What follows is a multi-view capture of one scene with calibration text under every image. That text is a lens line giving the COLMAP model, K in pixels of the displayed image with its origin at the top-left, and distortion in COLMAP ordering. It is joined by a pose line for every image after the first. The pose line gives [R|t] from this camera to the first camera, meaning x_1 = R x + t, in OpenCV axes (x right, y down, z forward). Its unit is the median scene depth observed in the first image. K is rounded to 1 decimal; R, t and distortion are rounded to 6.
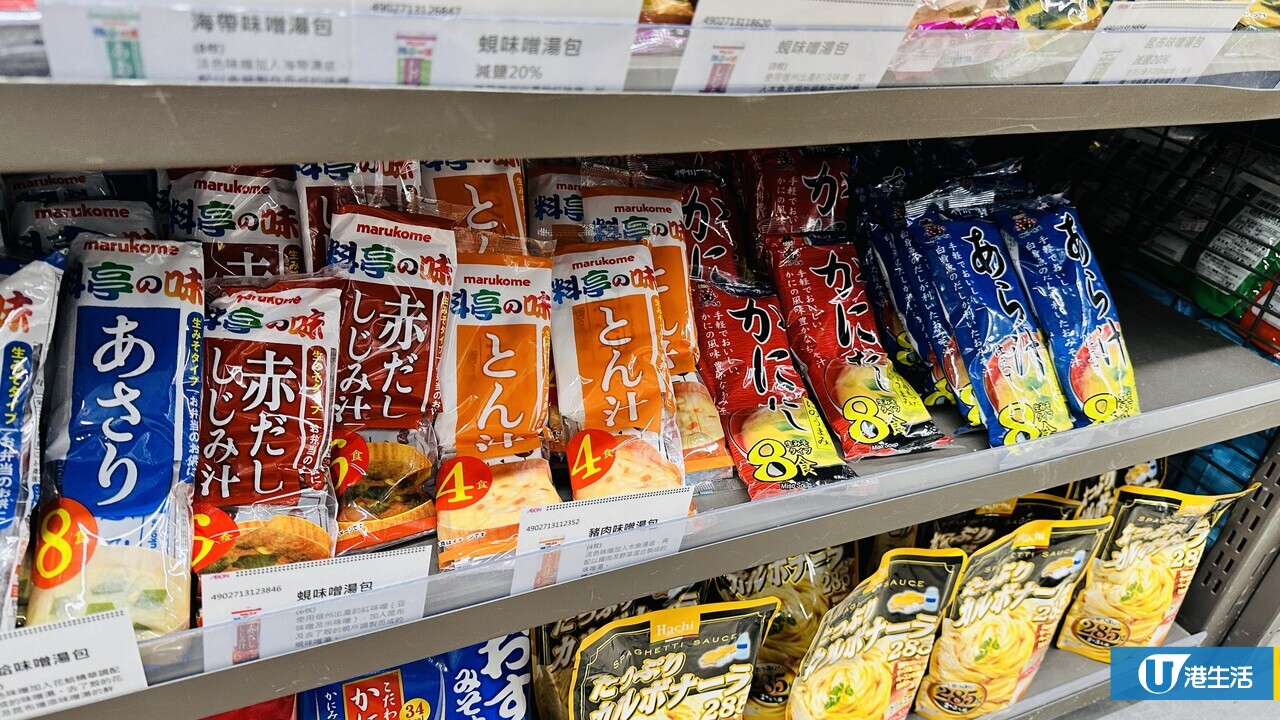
lens RADIAL K [[904.5, 0, 641.2], [0, 904.5, 357.8], [0, 0, 1]] dist [0.030840, -0.018911]
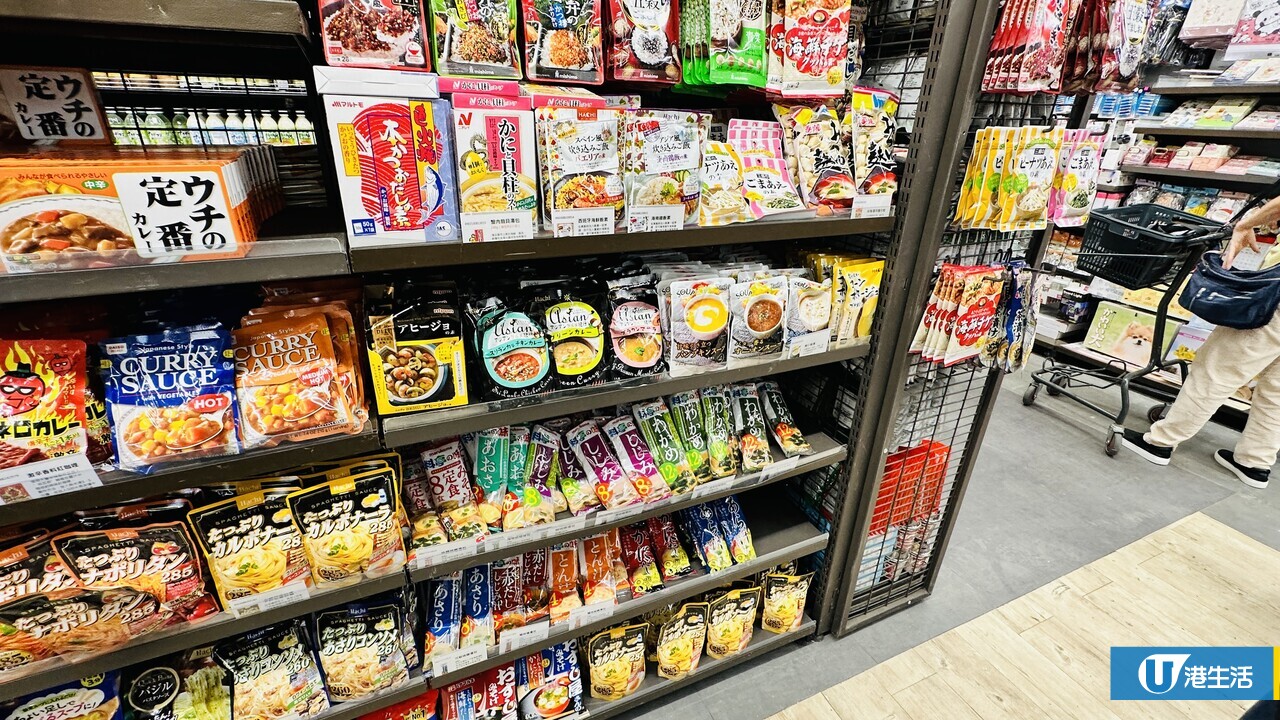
lens RADIAL K [[572.3, 0, 637.4], [0, 572.3, 361.9], [0, 0, 1]] dist [-0.001641, 0.000039]
pose [[0.997234, -0.067544, -0.031033, 0.254426], [0.063710, 0.991748, -0.111256, -0.495928], [0.038291, 0.108971, 0.993307, -1.311601]]
